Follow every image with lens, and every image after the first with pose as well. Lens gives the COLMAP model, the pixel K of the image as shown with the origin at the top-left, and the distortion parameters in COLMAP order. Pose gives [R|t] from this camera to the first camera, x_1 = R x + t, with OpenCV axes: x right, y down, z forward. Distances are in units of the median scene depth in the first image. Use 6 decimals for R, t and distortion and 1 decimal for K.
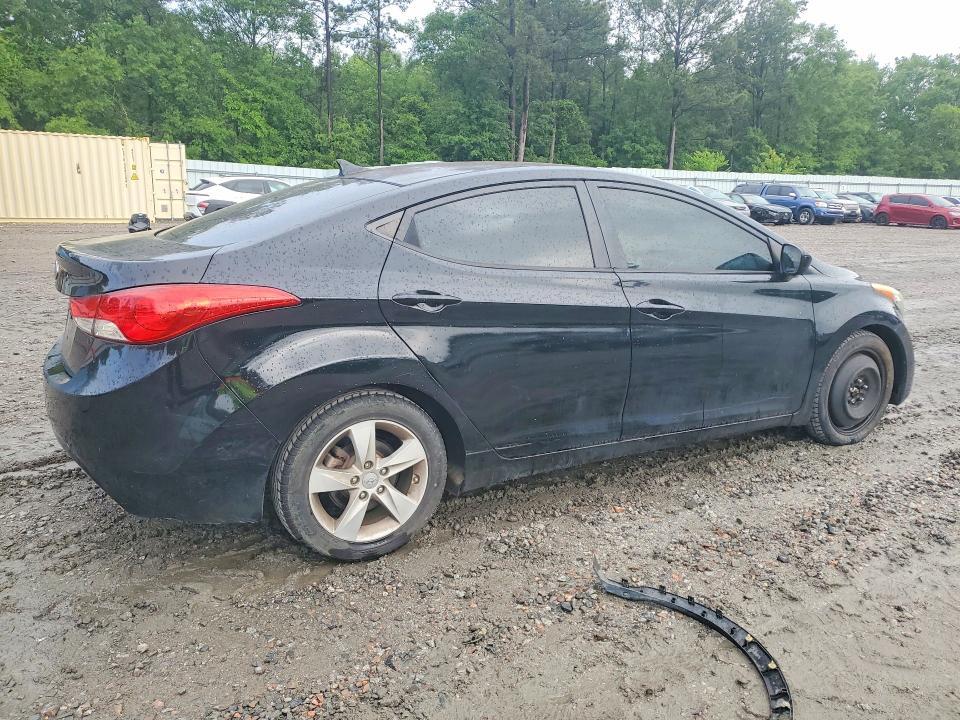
lens RADIAL K [[750.6, 0, 480.0], [0, 750.6, 360.0], [0, 0, 1]] dist [0.038669, 0.001884]
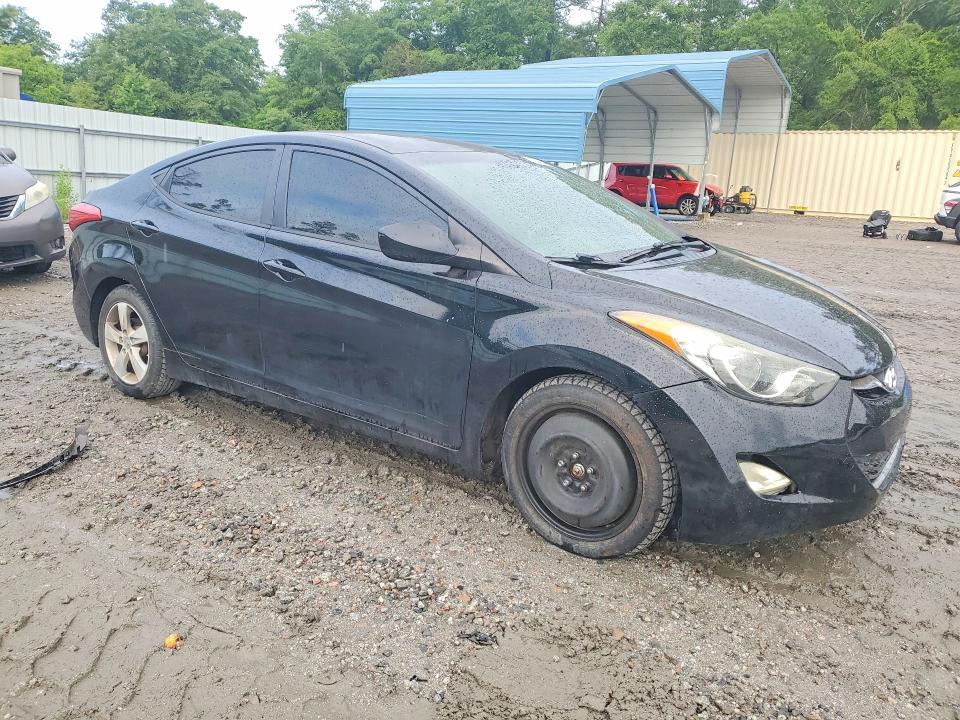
lens RADIAL K [[750.6, 0, 480.0], [0, 750.6, 360.0], [0, 0, 1]] dist [0.038669, 0.001884]
pose [[0.433651, 0.227946, -0.871773, 1.270903], [-0.229862, 0.963450, 0.137575, -0.151997], [0.871269, 0.140728, 0.470197, 0.768571]]
